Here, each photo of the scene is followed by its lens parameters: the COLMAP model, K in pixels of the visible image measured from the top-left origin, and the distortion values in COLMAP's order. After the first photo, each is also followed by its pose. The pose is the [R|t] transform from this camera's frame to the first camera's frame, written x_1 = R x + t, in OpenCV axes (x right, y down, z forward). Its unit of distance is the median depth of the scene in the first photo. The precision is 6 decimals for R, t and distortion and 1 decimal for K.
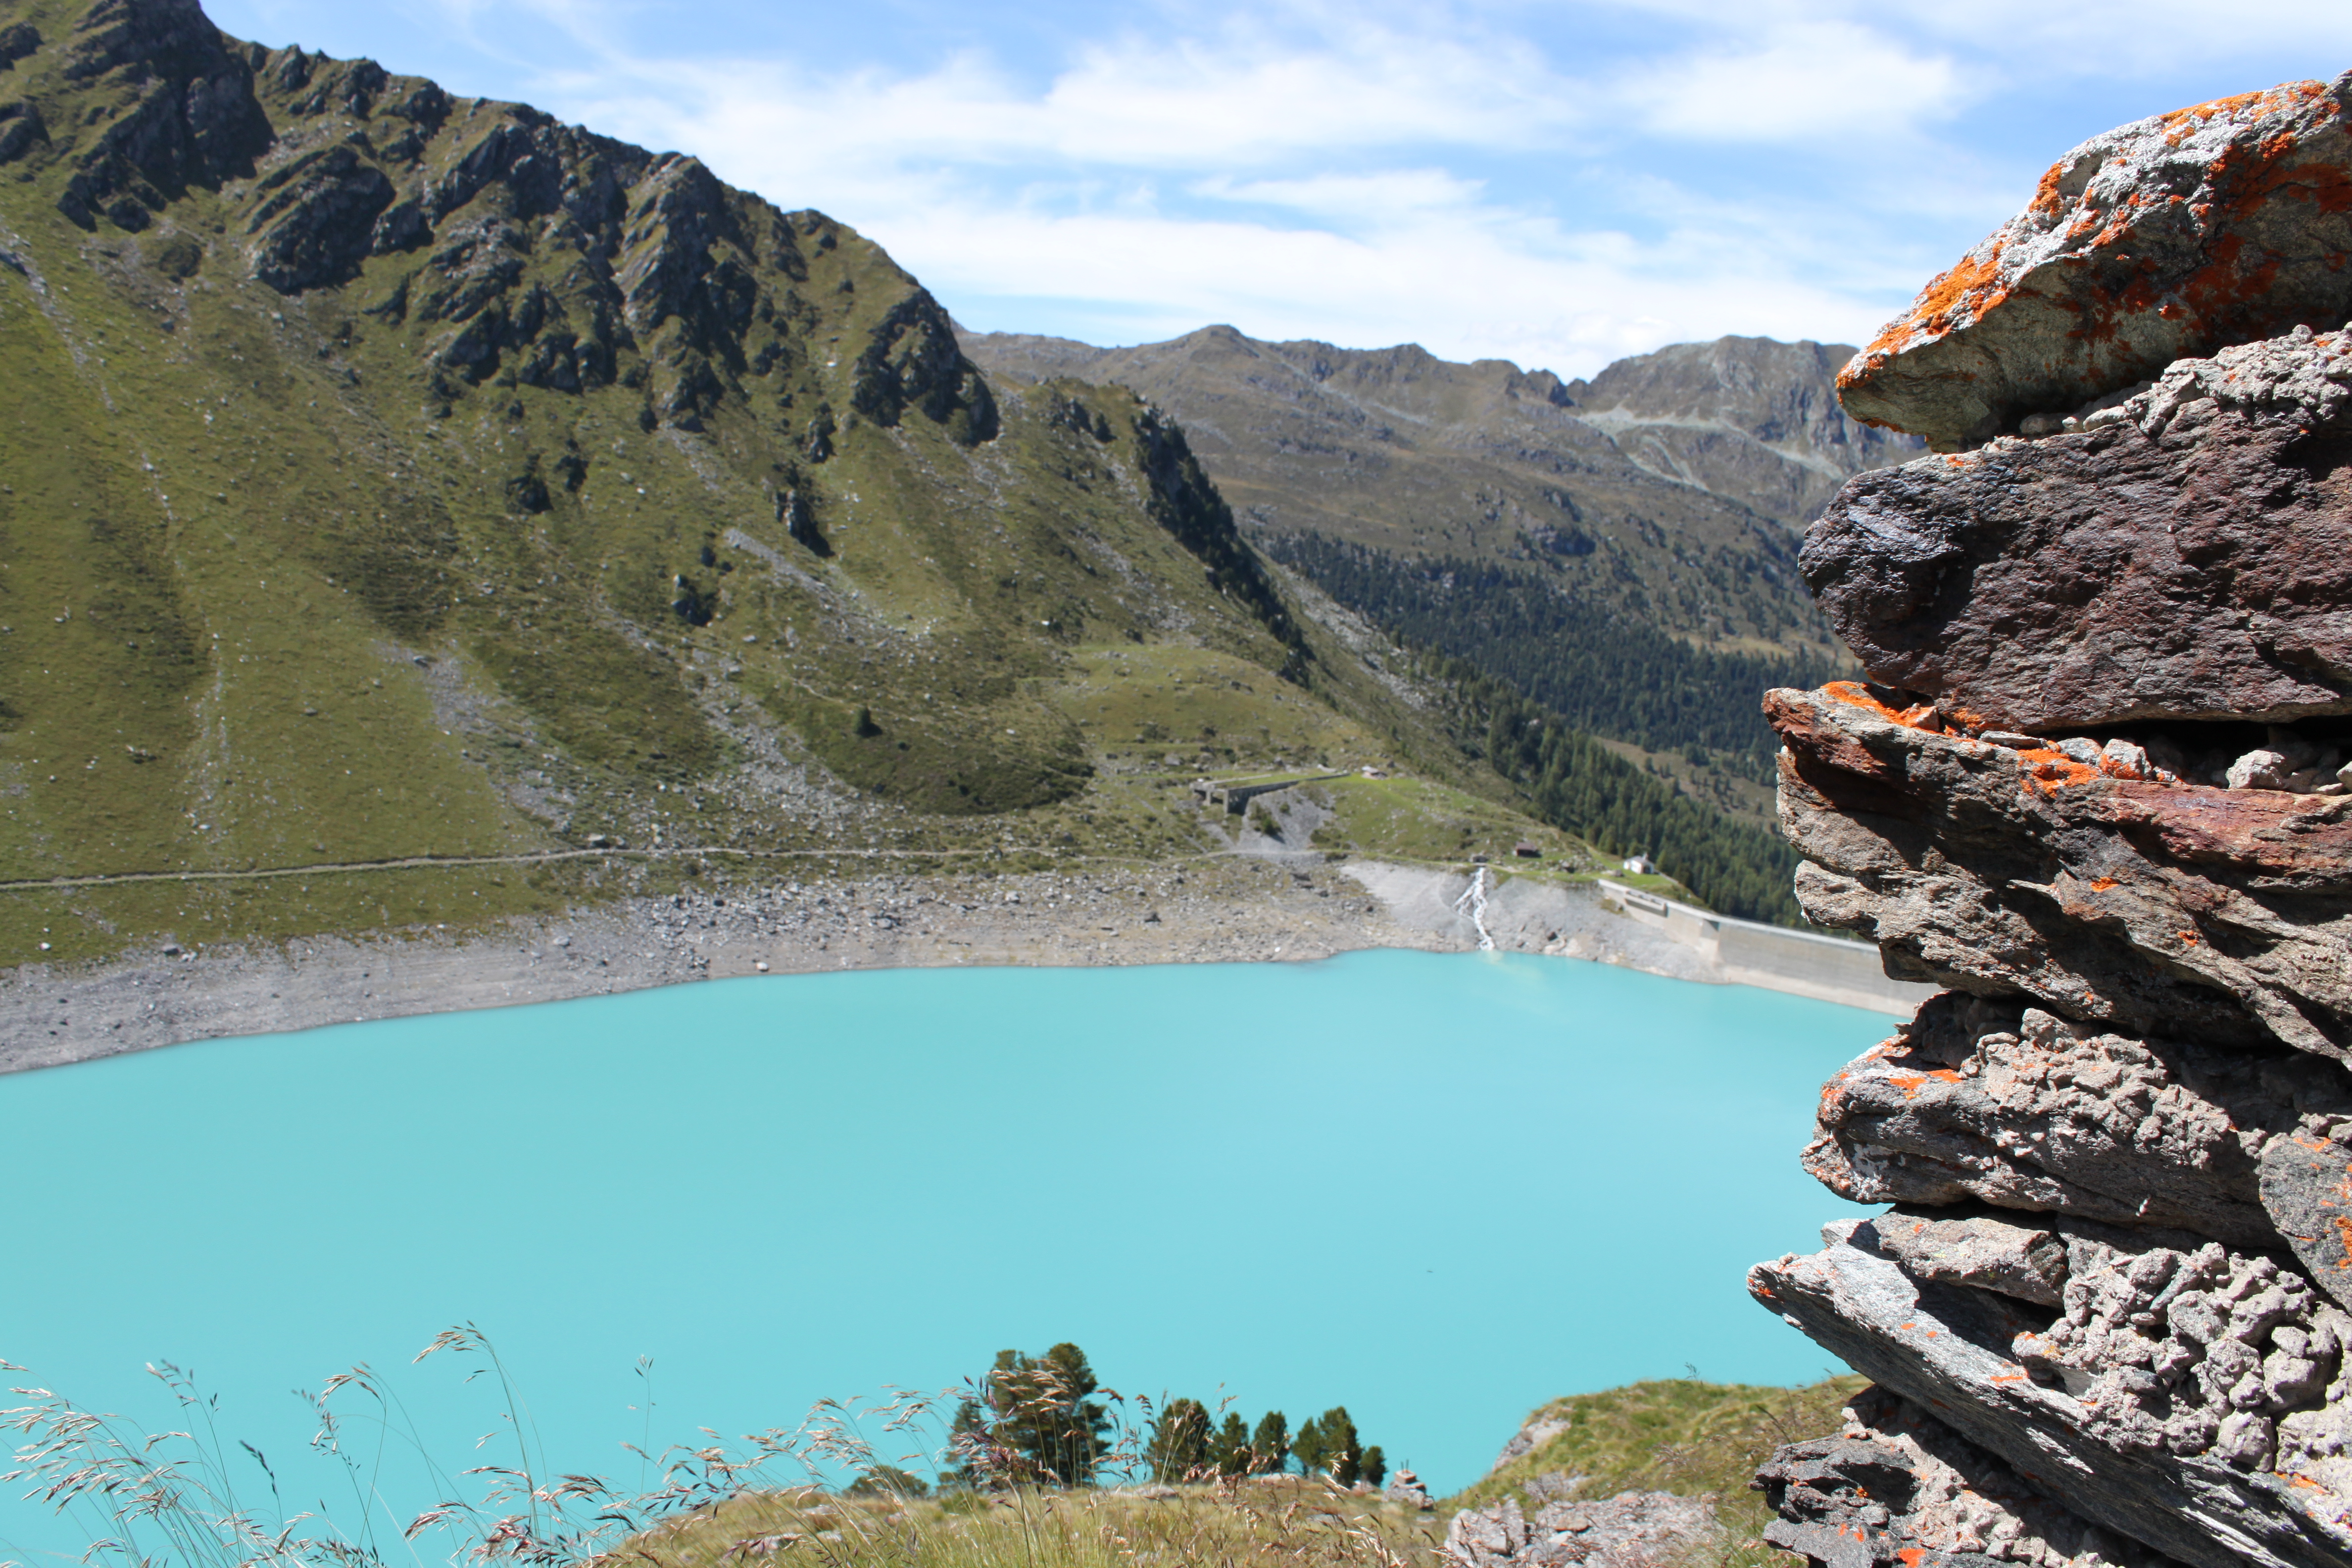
lens RADIAL K [[1967.1, 0, 1182.1], [0, 1967.1, 780.1], [0, 0, 1]] dist [-0.169680, 0.150986]
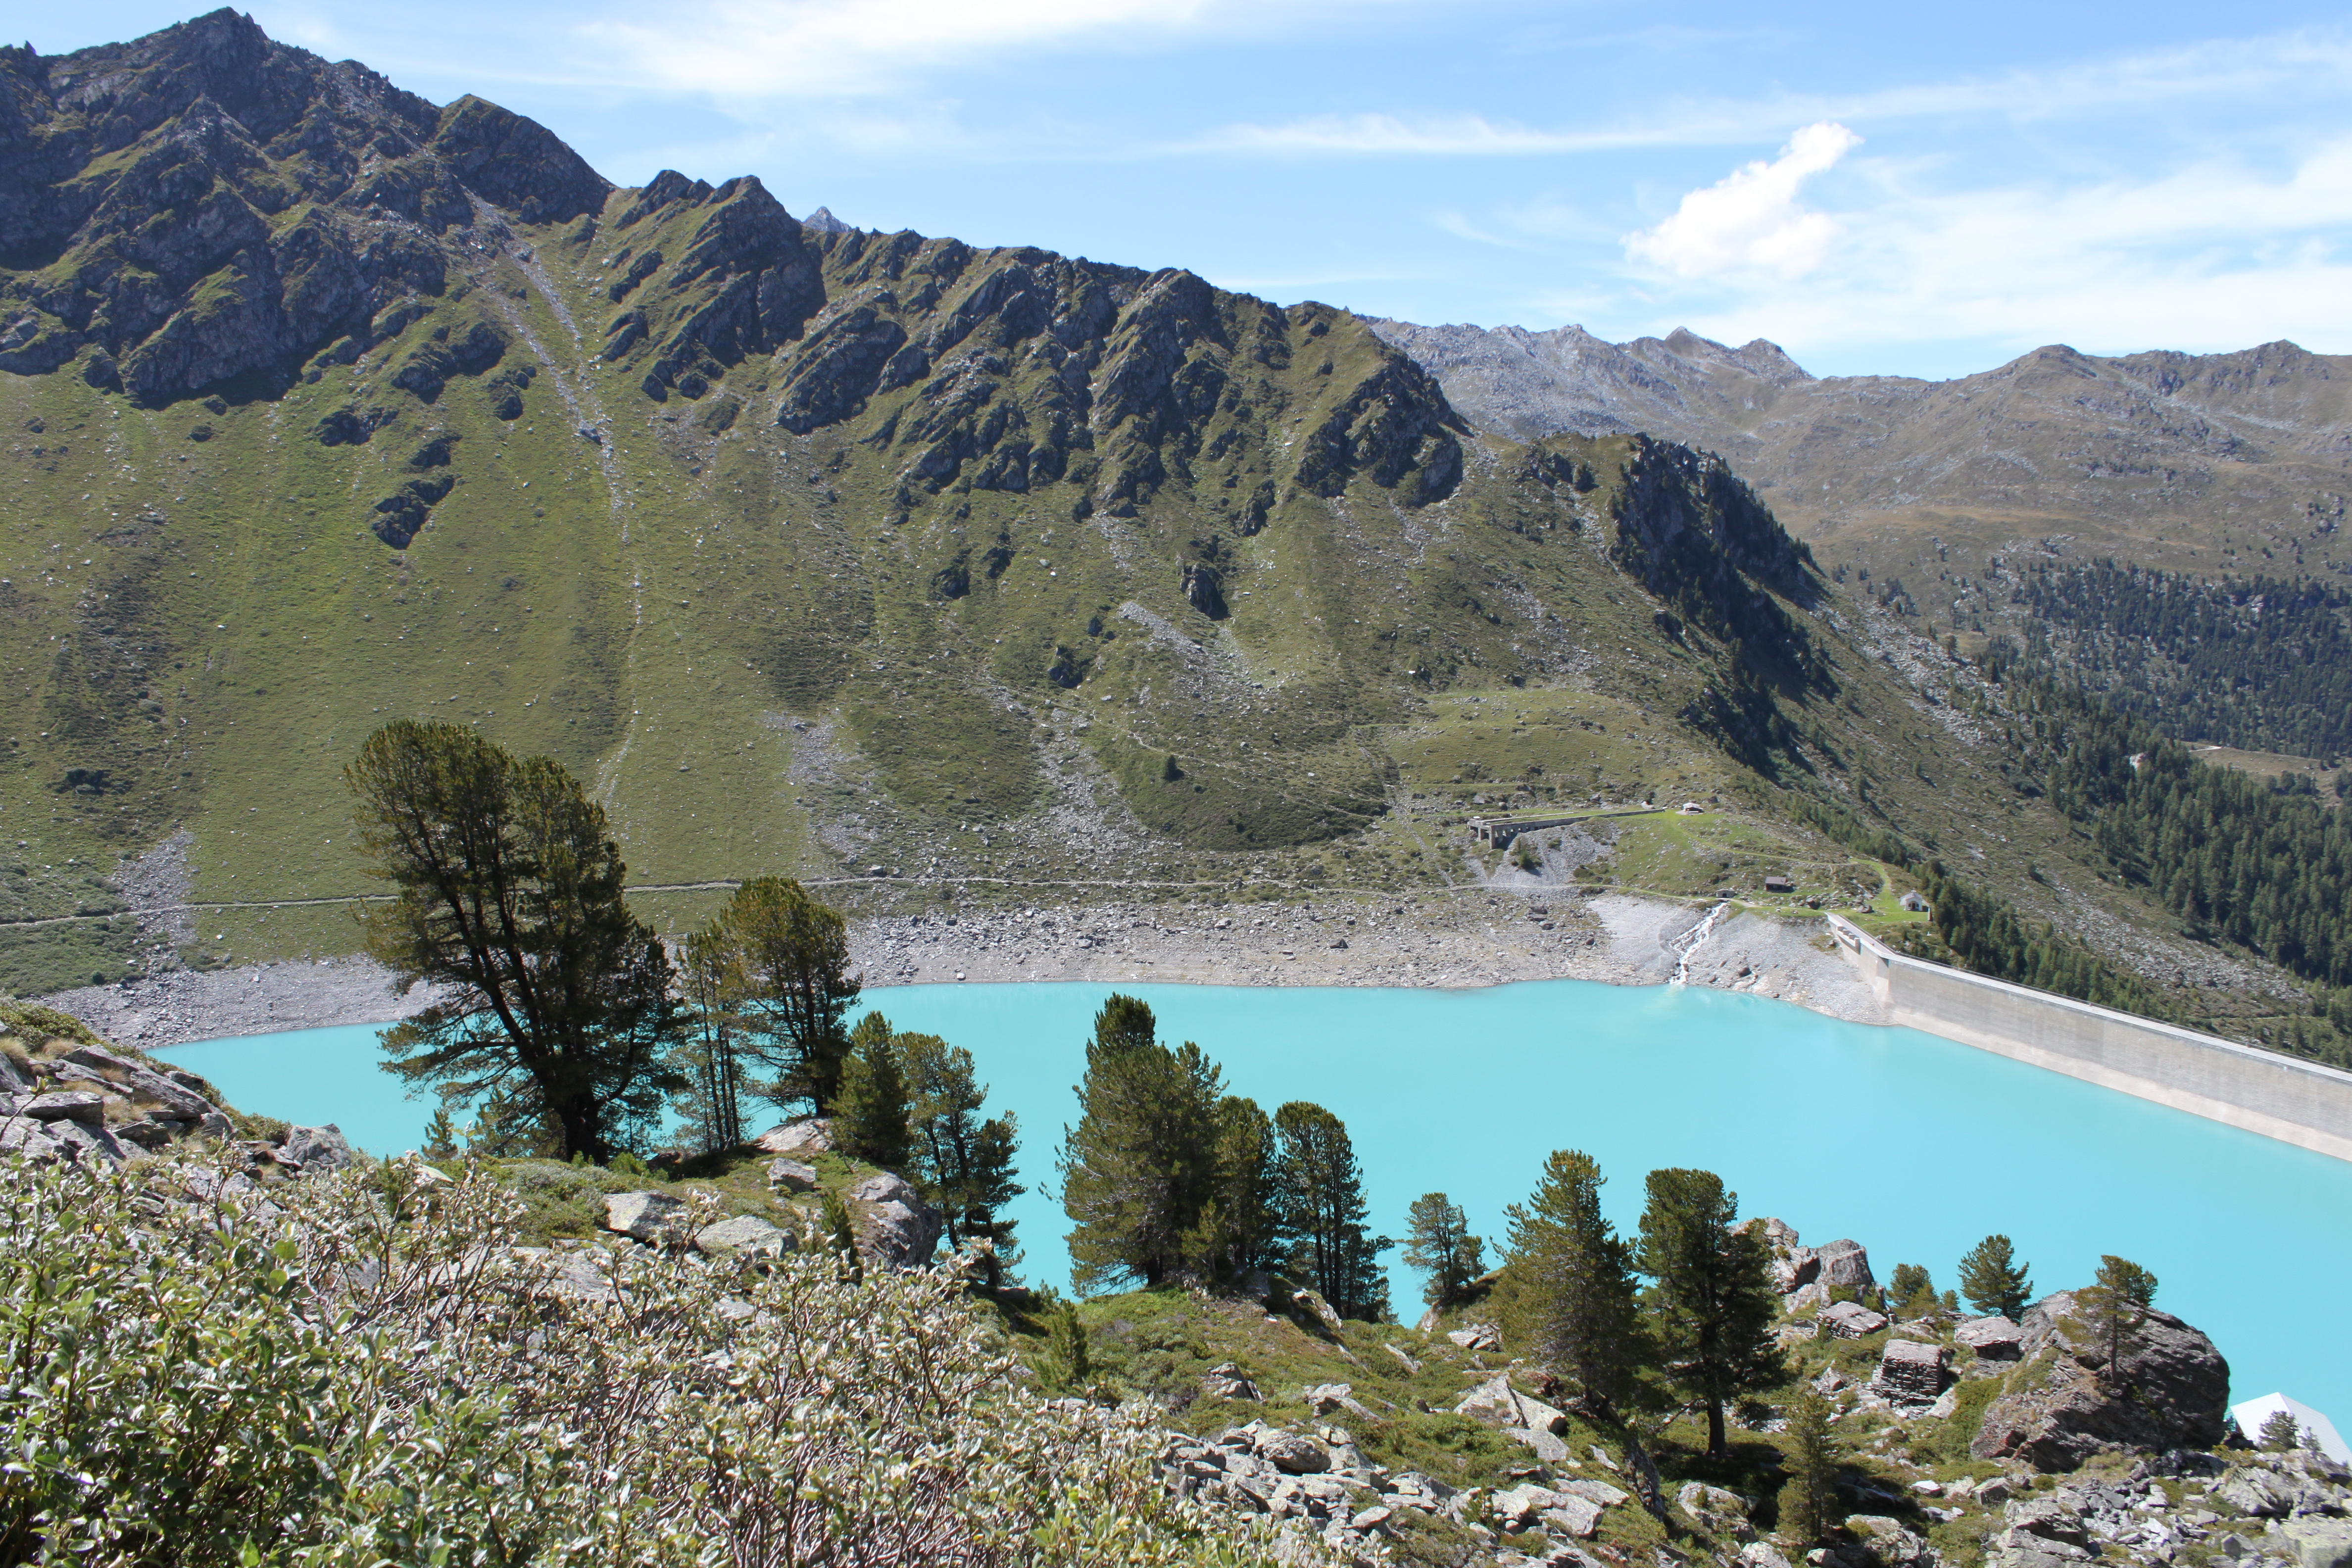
lens RADIAL K [[1949.5, 0, 1170.3], [0, 1949.5, 783.1], [0, 0, 1]] dist [-0.171198, 0.149786]
pose [[0.870883, -0.021143, -0.491035, 0.339064], [0.006325, 0.999474, -0.031819, 0.012482], [0.491449, 0.024605, 0.870559, 0.027903]]
